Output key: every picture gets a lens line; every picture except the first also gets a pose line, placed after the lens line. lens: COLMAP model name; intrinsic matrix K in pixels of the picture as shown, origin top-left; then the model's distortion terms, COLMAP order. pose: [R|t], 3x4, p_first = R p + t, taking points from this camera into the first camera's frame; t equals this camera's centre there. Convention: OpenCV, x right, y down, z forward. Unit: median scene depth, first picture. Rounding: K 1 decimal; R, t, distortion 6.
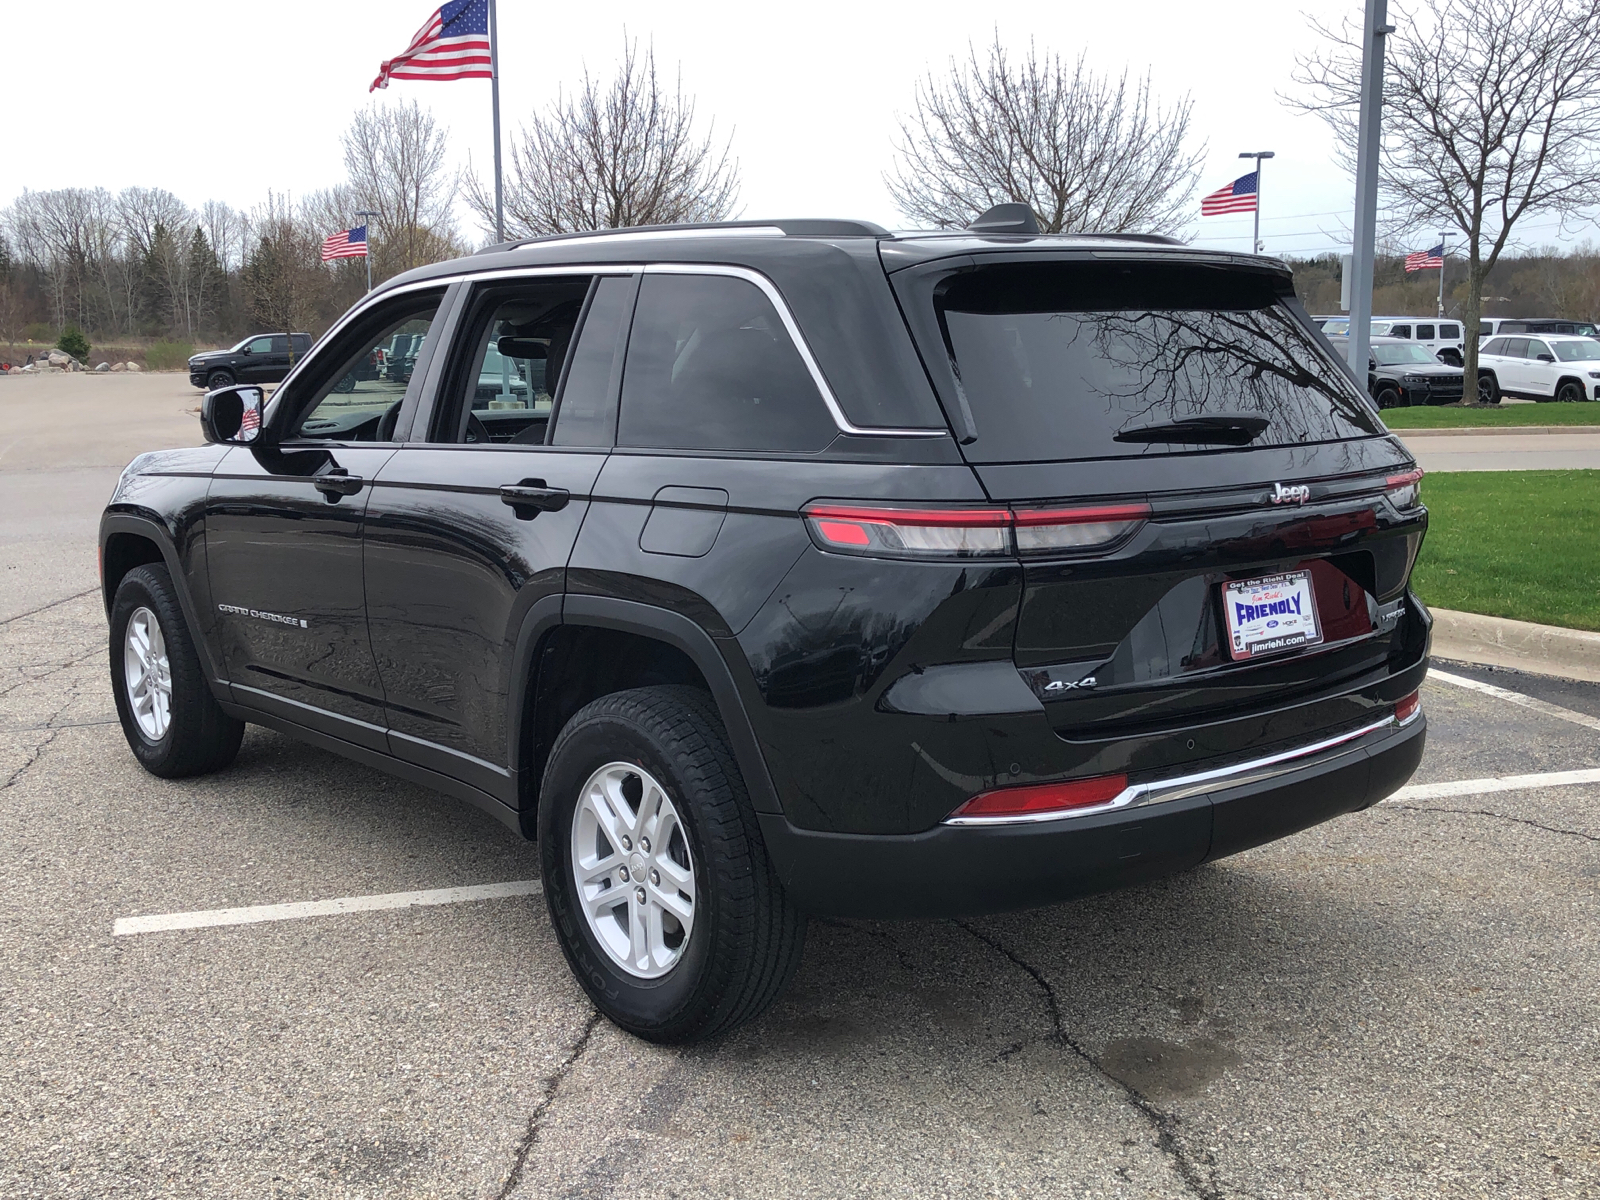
lens RADIAL K [[1654.9, 0, 795.3], [0, 1654.9, 561.5], [0, 0, 1]] dist [0.112653, -0.293732]
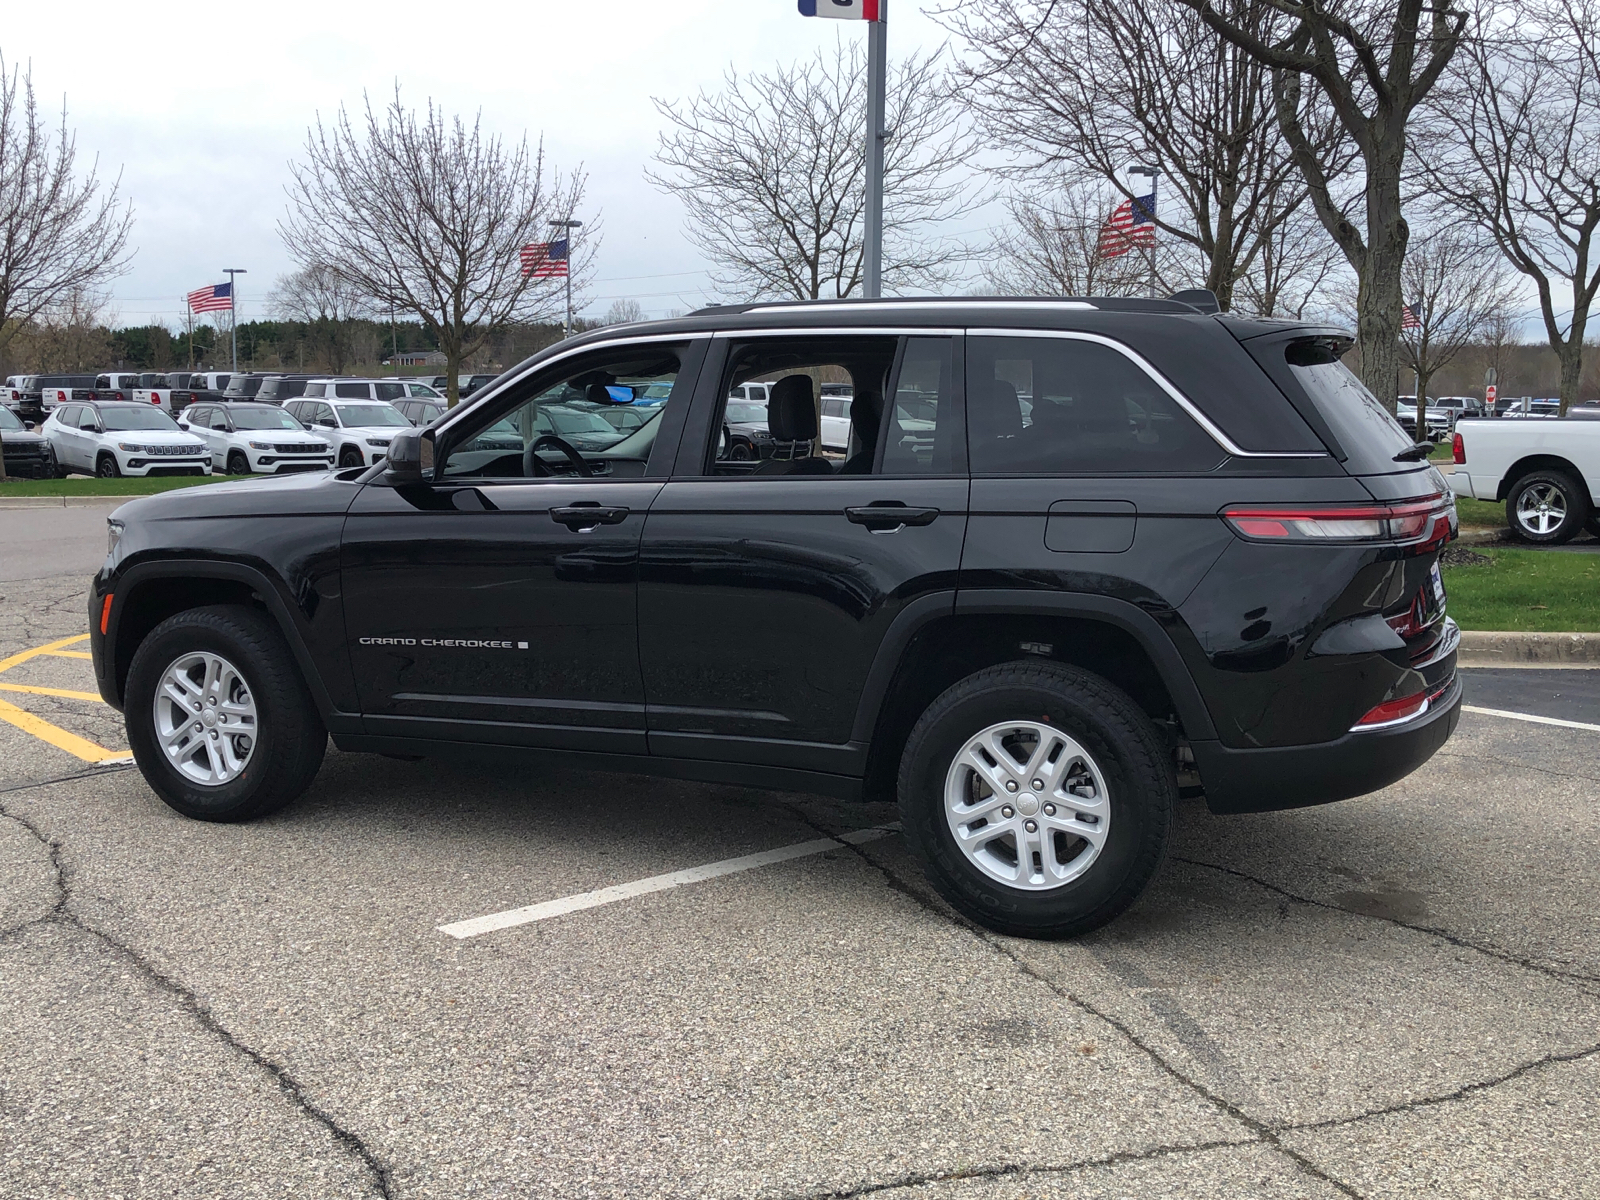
lens RADIAL K [[1654.9, 0, 795.3], [0, 1654.9, 561.5], [0, 0, 1]] dist [0.112653, -0.293732]
pose [[0.906357, -0.031843, 0.421311, -0.730586], [0.046148, 0.998651, -0.023797, 0.020702], [-0.419985, 0.041011, 0.906604, -0.072798]]
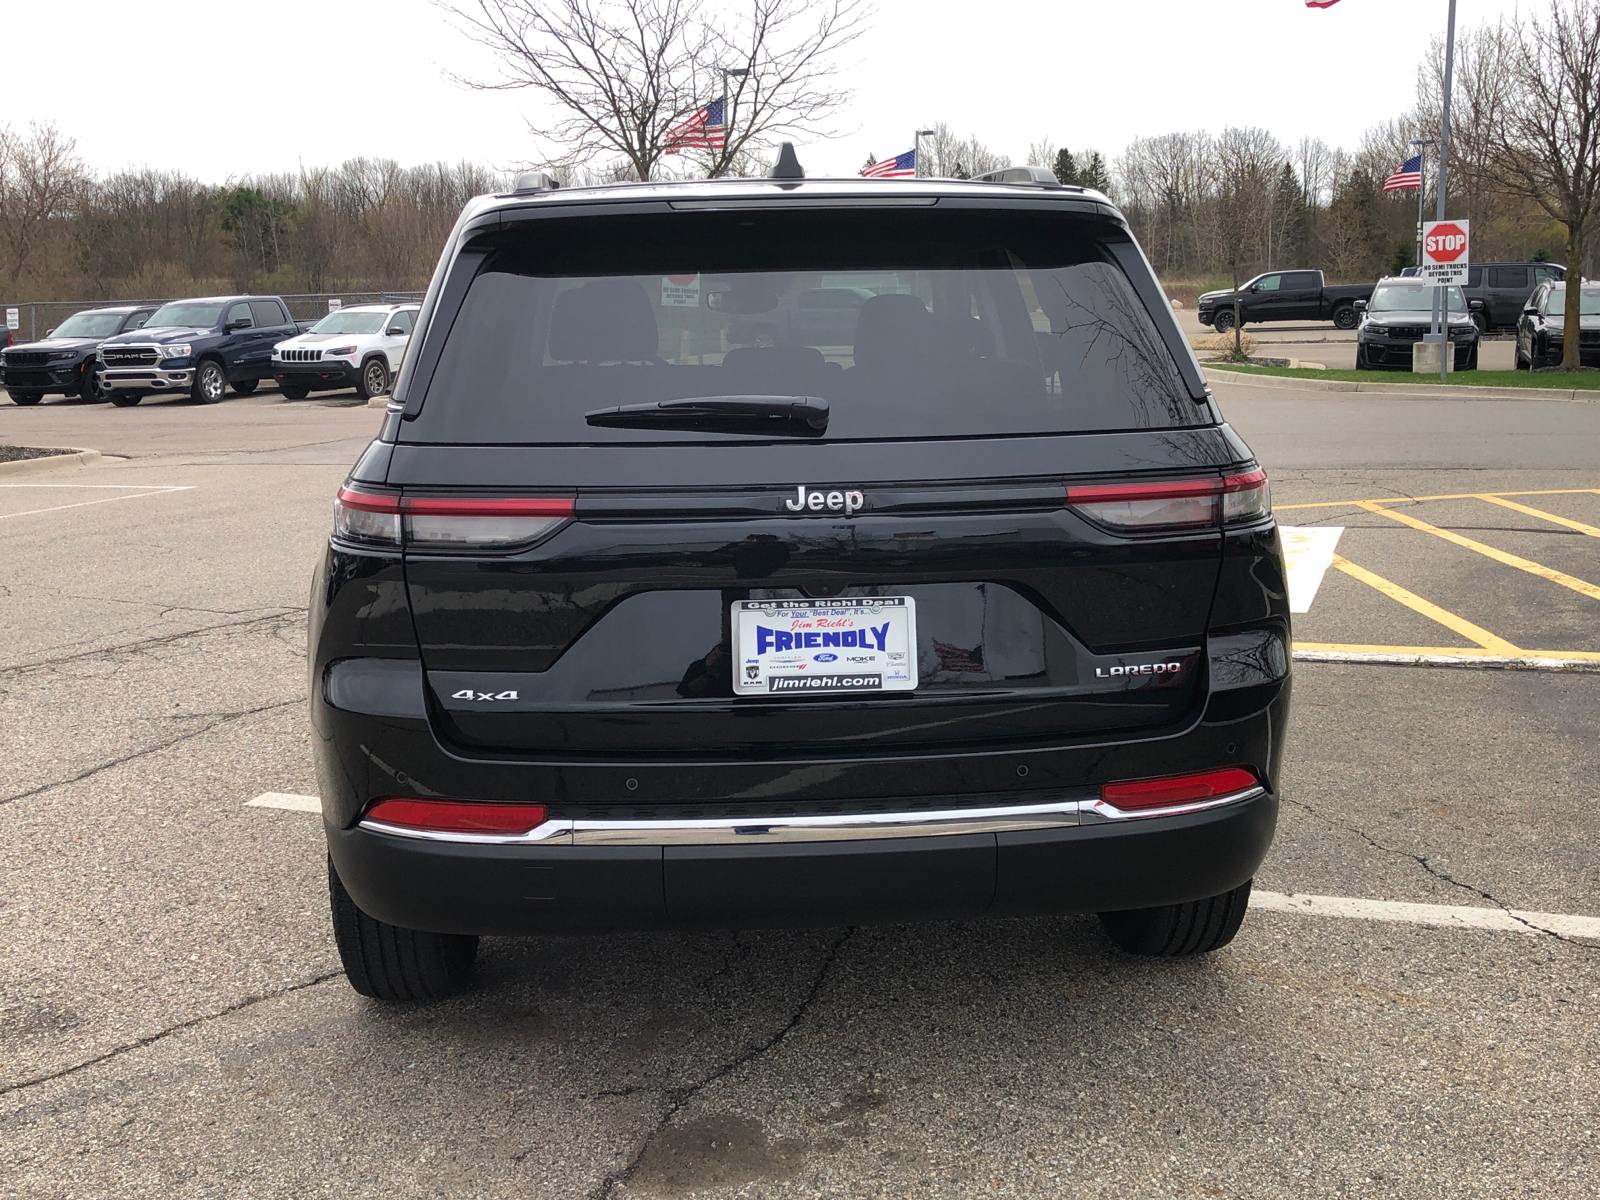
lens RADIAL K [[1662.1, 0, 801.9], [0, 1662.1, 538.9], [0, 0, 1]] dist [0.104682, -0.234072]
pose [[0.810574, 0.083352, -0.579674, 0.654658], [-0.069360, 0.996517, 0.046303, -0.050499], [0.581514, 0.002674, 0.813532, 0.291507]]
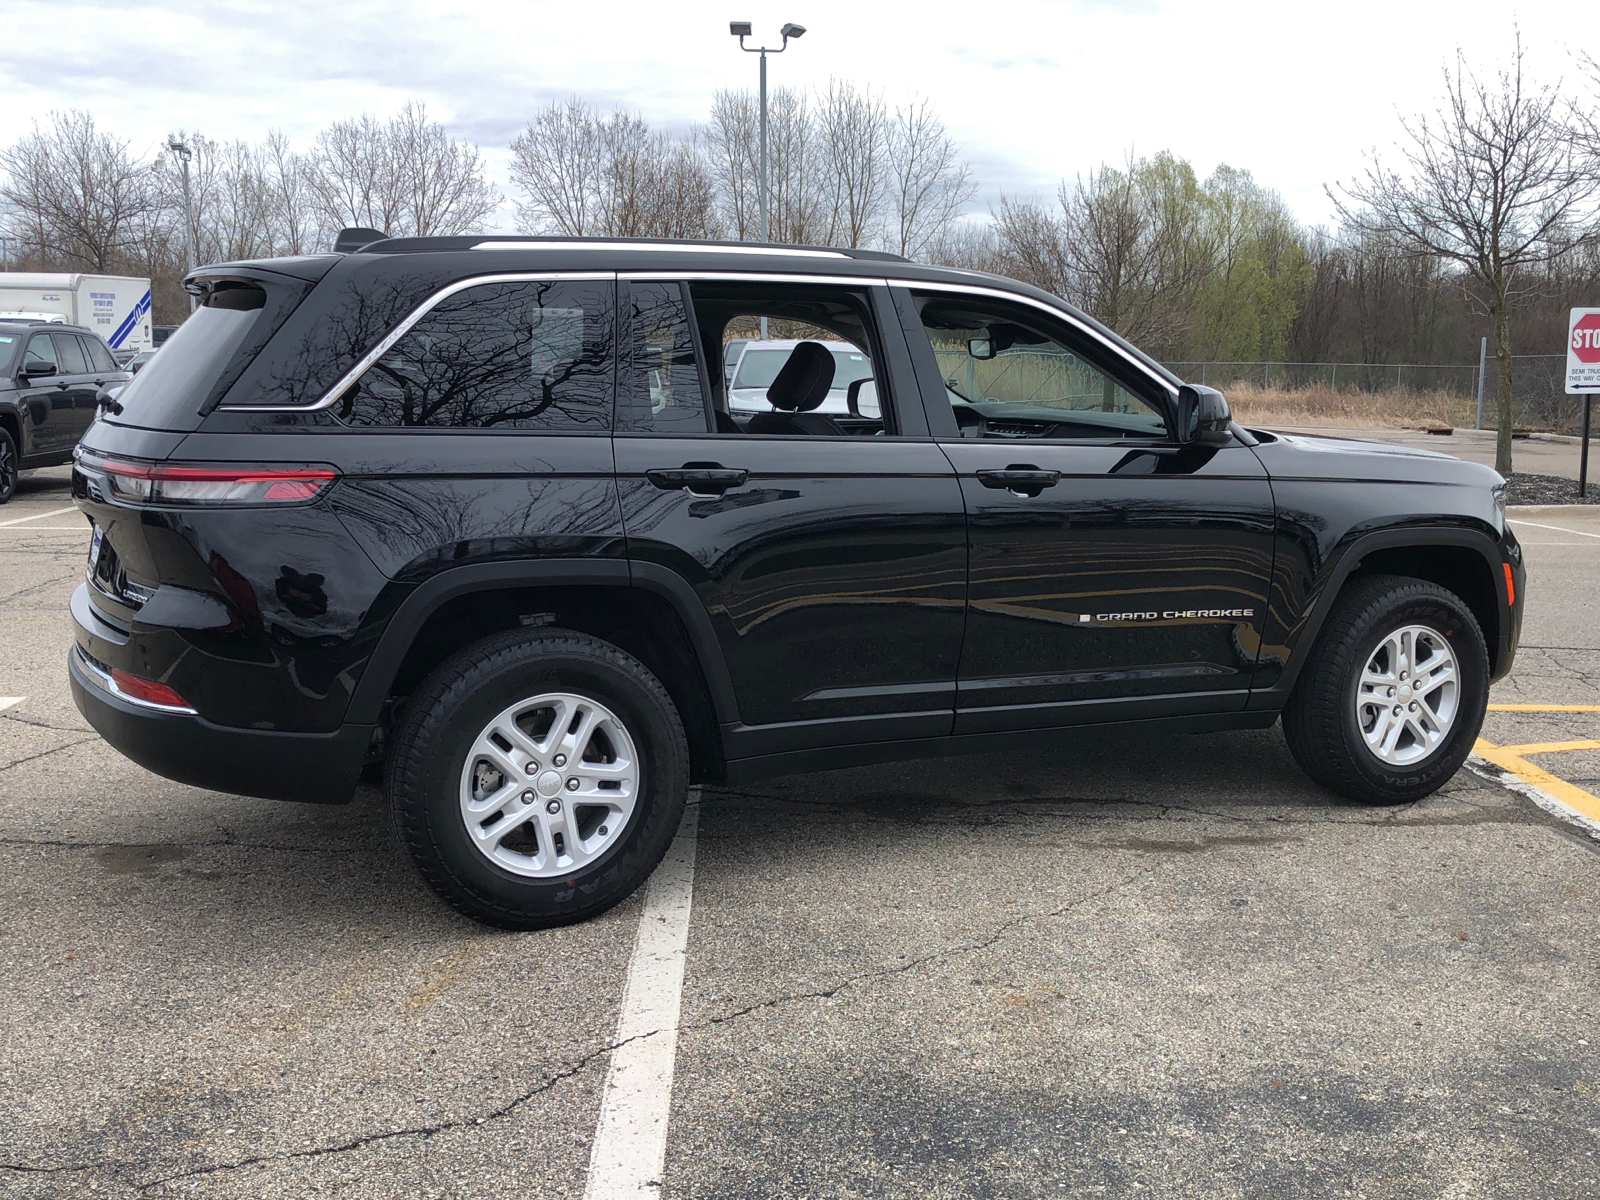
lens RADIAL K [[1654.9, 0, 795.3], [0, 1654.9, 561.5], [0, 0, 1]] dist [0.112653, -0.293732]
pose [[-0.233679, 0.131338, -0.963403, 1.265066], [-0.127731, 0.978101, 0.164324, -0.216470], [0.963887, 0.161455, -0.211785, 1.597668]]
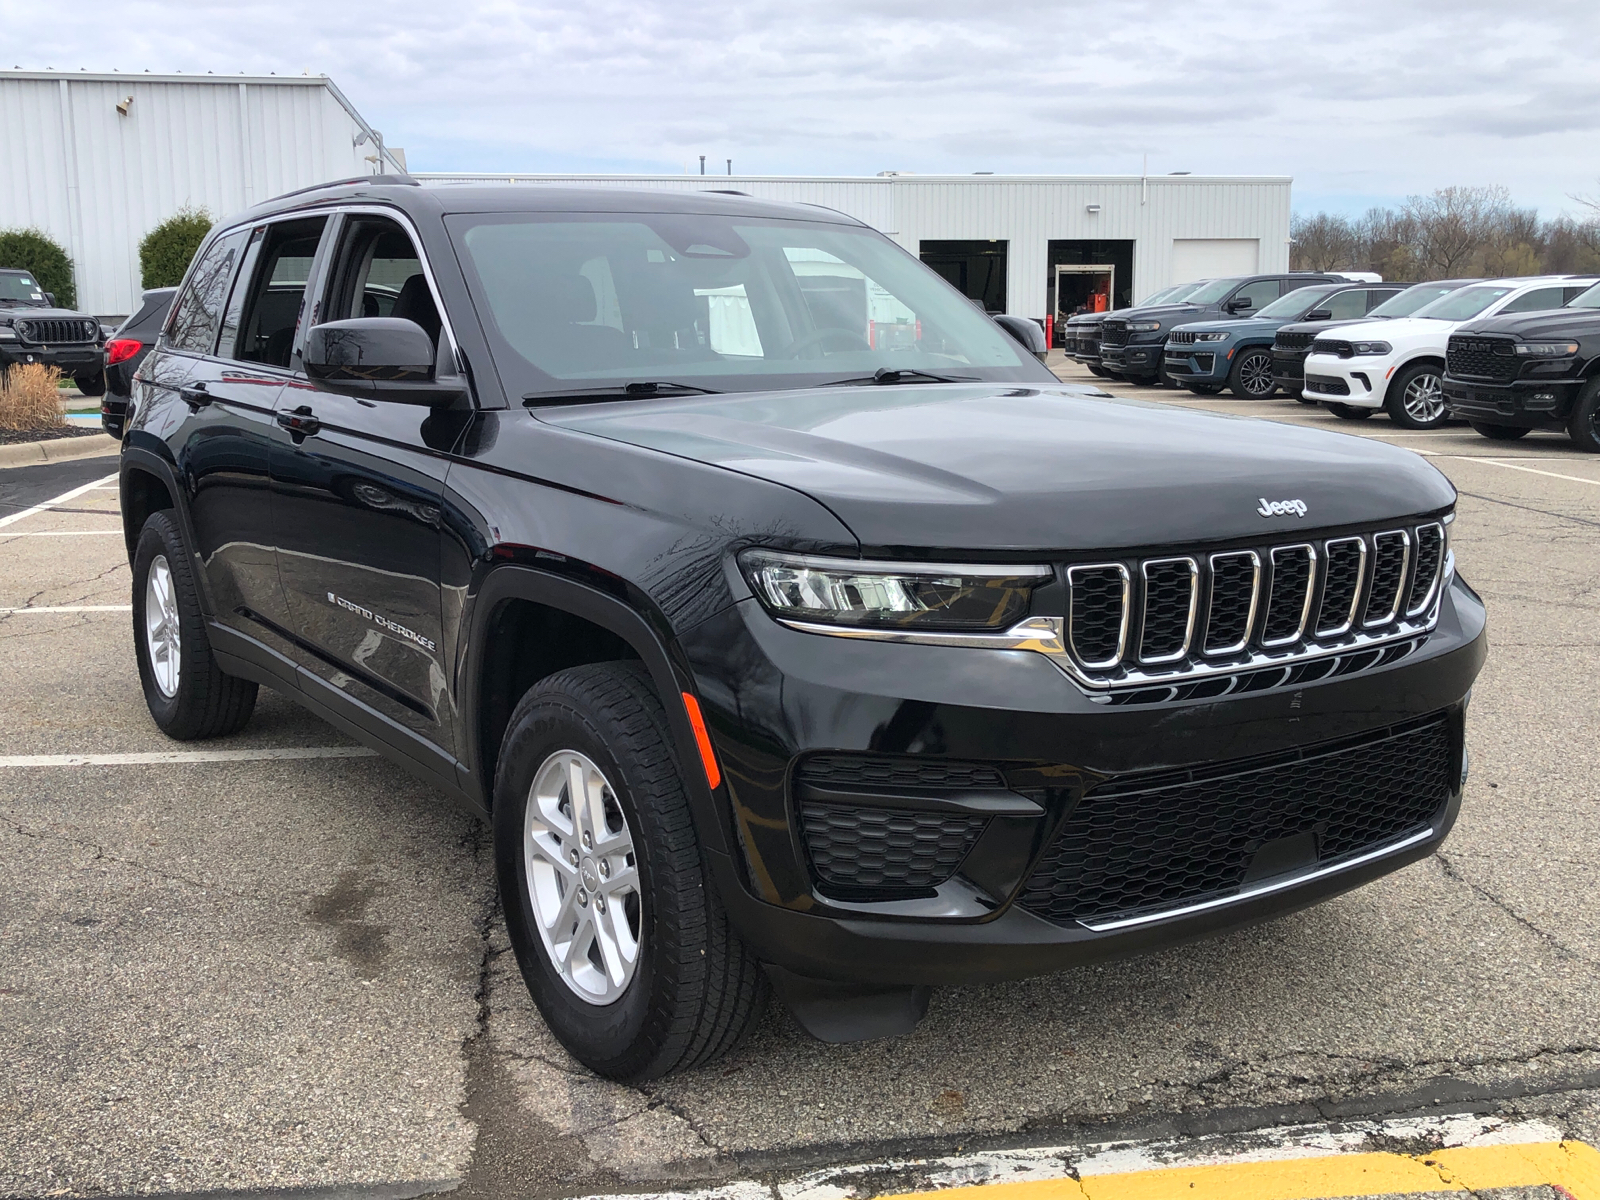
lens RADIAL K [[1654.9, 0, 795.3], [0, 1654.9, 561.5], [0, 0, 1]] dist [0.112653, -0.293732]
pose [[-0.995069, 0.001436, 0.099177, -0.391056], [0.028146, 0.962879, 0.268462, -0.292326], [-0.095110, 0.269930, -0.958171, 2.526227]]
